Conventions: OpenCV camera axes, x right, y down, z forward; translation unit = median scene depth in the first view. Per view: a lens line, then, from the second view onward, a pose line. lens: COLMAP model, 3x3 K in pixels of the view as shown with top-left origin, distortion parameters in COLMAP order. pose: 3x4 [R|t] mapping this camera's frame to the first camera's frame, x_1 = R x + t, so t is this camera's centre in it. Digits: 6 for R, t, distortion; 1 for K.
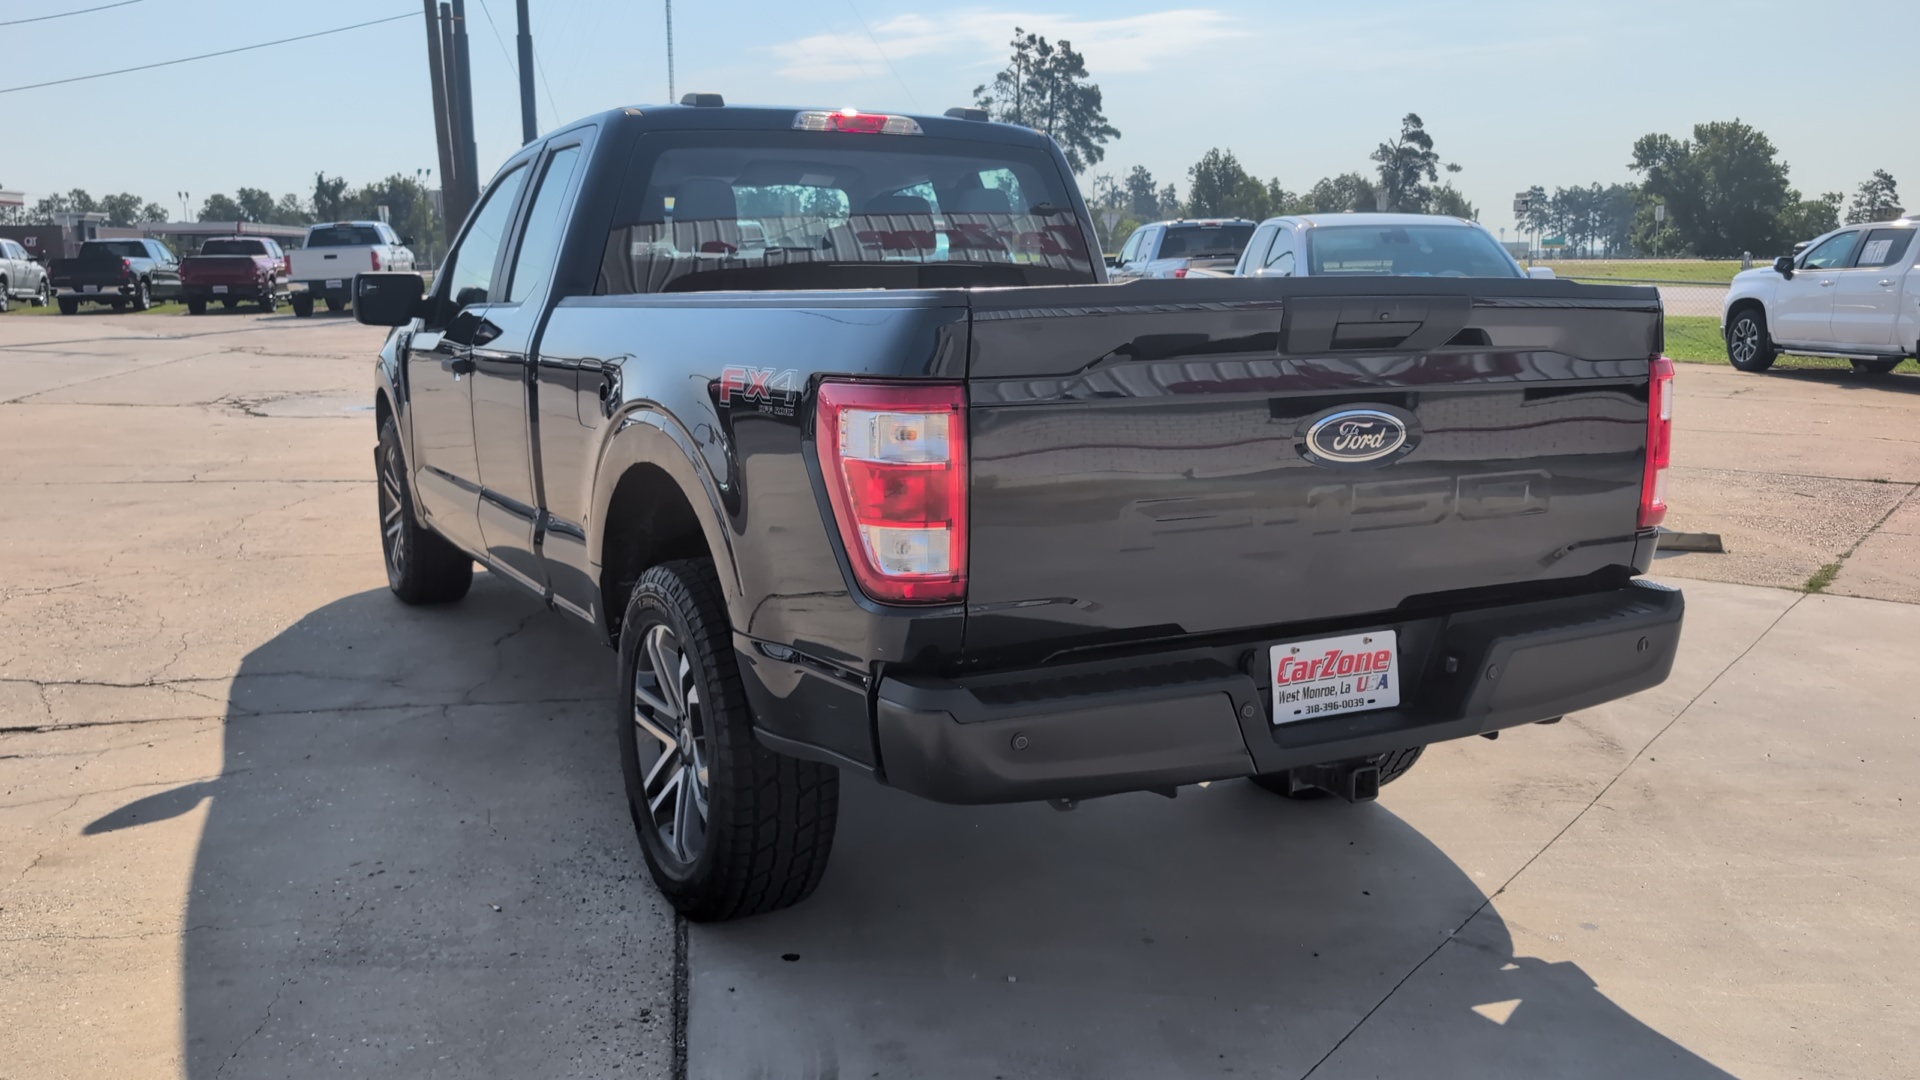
lens RADIAL K [[1612.3, 0, 960.7], [0, 1612.3, 539.2], [0, 0, 1]] dist [0.018815, -0.046474]
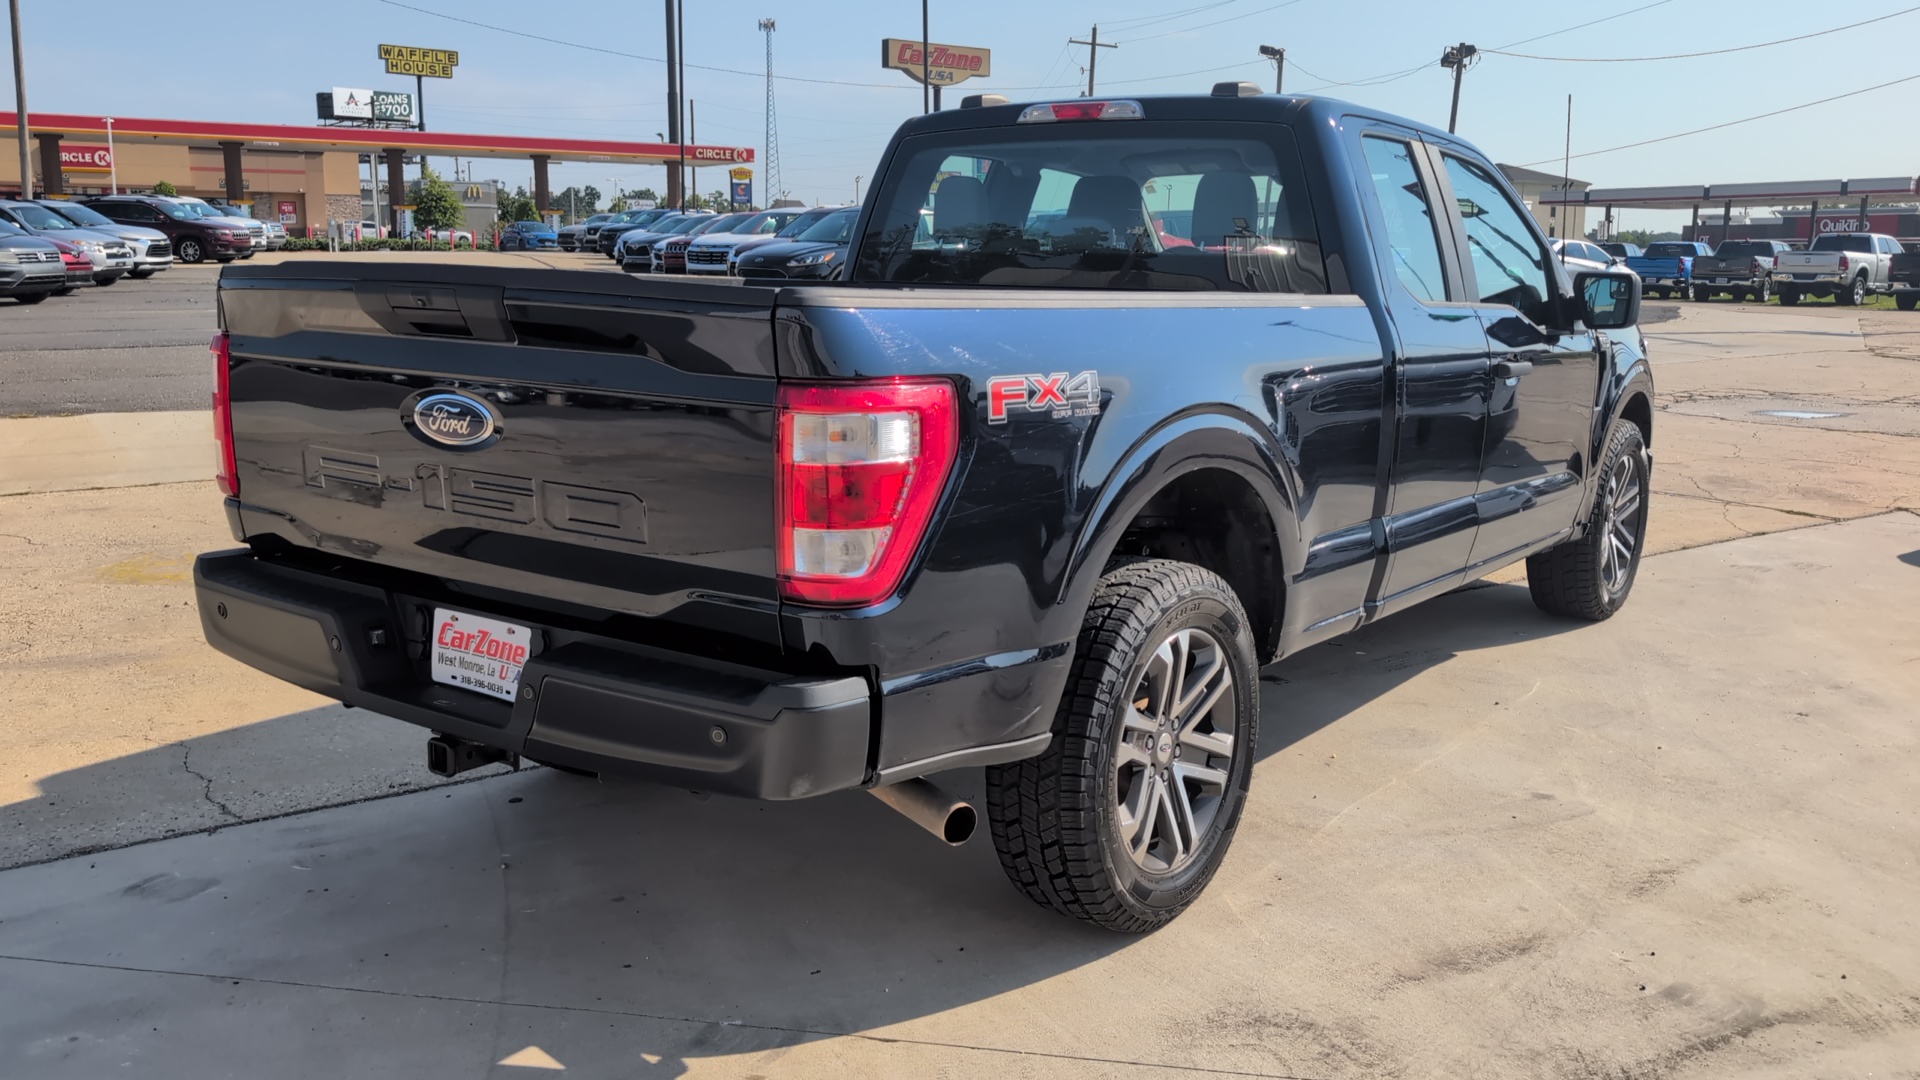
lens RADIAL K [[1612.3, 0, 956.8], [0, 1612.3, 528.4], [0, 0, 1]] dist [0.018815, -0.046474]
pose [[0.443103, 0.157994, -0.882438, 1.252149], [-0.160426, 0.982432, 0.095341, -0.139593], [0.881999, 0.099320, 0.460665, 0.783705]]
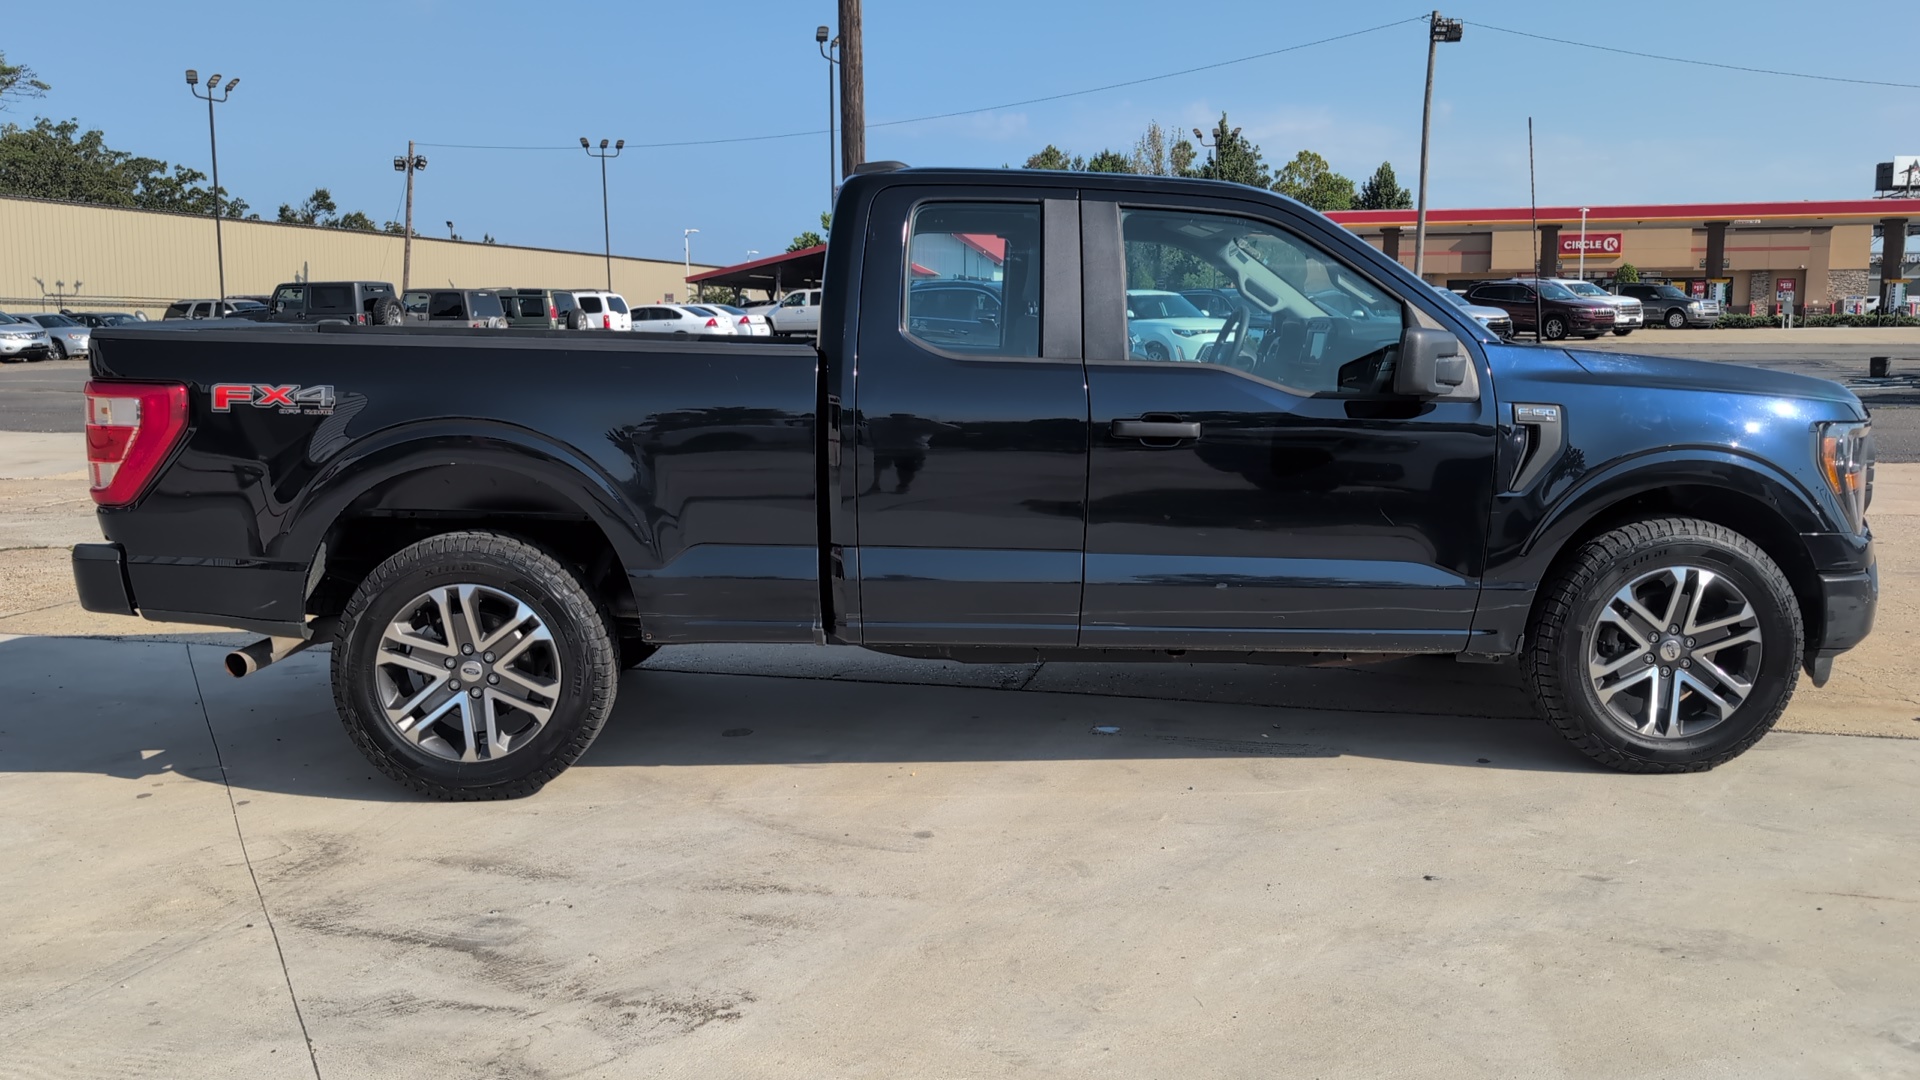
lens RADIAL K [[1612.3, 0, 975.9], [0, 1612.3, 529.2], [0, 0, 1]] dist [0.018815, -0.046474]
pose [[-0.422420, 0.116646, -0.898863, 1.499959], [-0.145420, 0.970117, 0.194233, -0.400618], [0.894659, 0.212760, -0.392834, 2.452889]]
